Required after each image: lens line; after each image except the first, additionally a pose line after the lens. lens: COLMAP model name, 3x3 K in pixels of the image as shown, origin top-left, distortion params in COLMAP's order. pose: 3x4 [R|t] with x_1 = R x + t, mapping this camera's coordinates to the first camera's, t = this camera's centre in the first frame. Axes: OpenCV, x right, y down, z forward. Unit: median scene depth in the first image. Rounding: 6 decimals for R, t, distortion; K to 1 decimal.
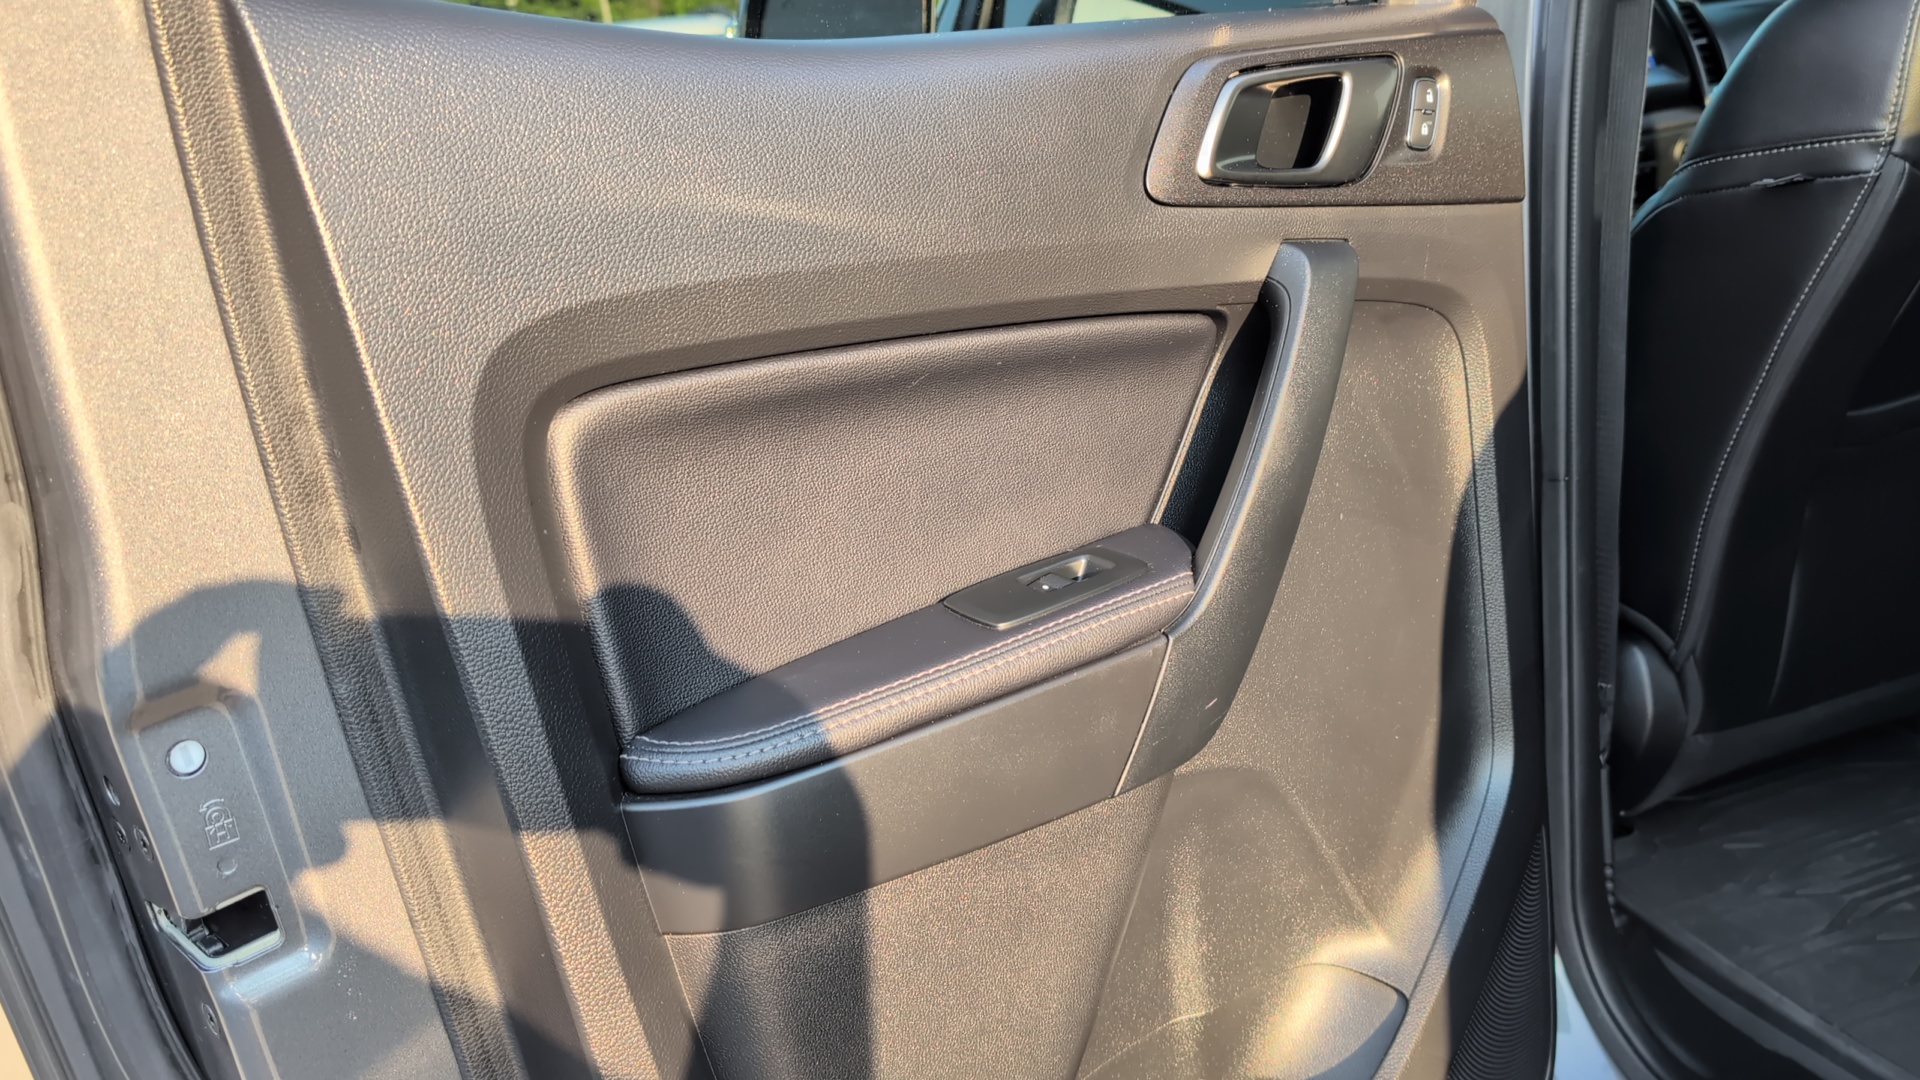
lens RADIAL K [[1633.6, 0, 960.0], [0, 1633.6, 540.0], [0, 0, 1]] dist [0.021276, -0.009952]
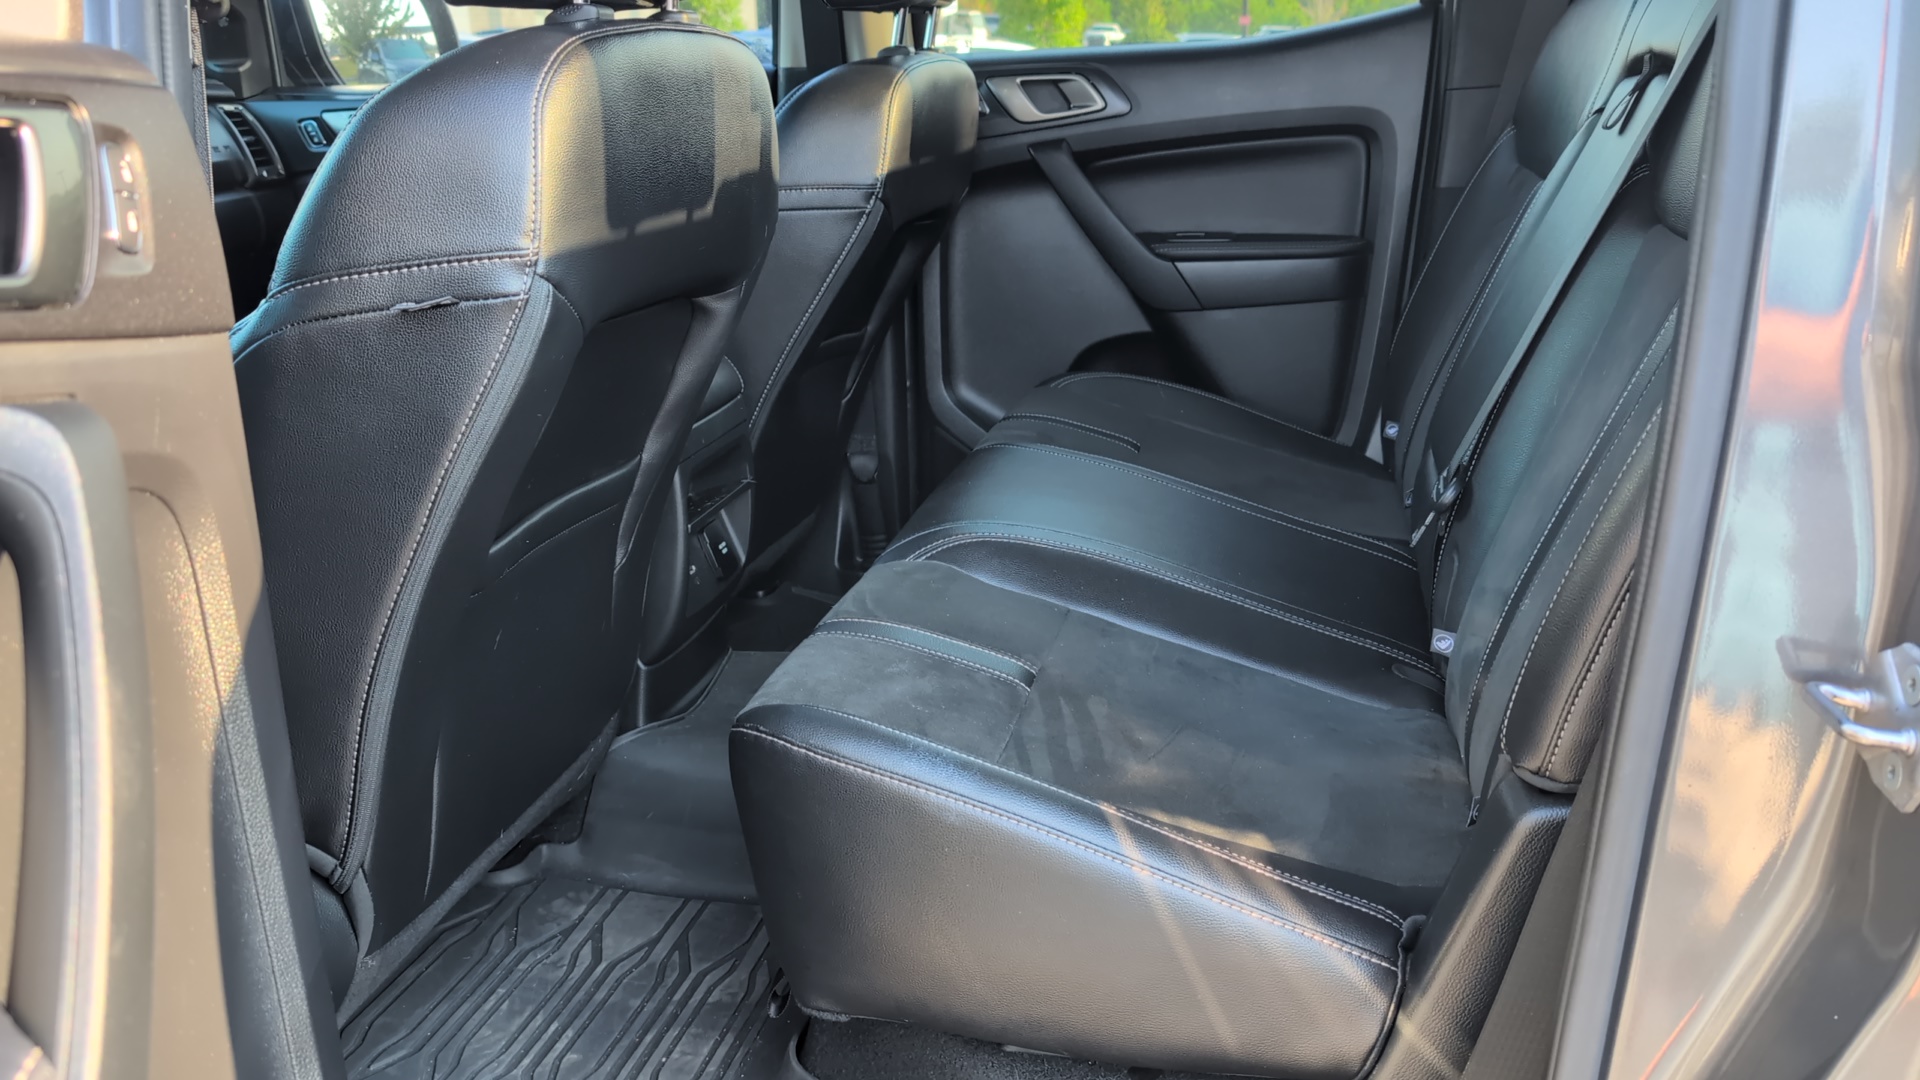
lens RADIAL K [[1633.6, 0, 960.0], [0, 1633.6, 540.0], [0, 0, 1]] dist [0.021276, -0.009952]
pose [[0.530325, -0.126919, 0.838241, -0.084787], [0.195976, 0.980304, 0.024442, -0.067387], [-0.824833, 0.151313, 0.544752, 0.335828]]
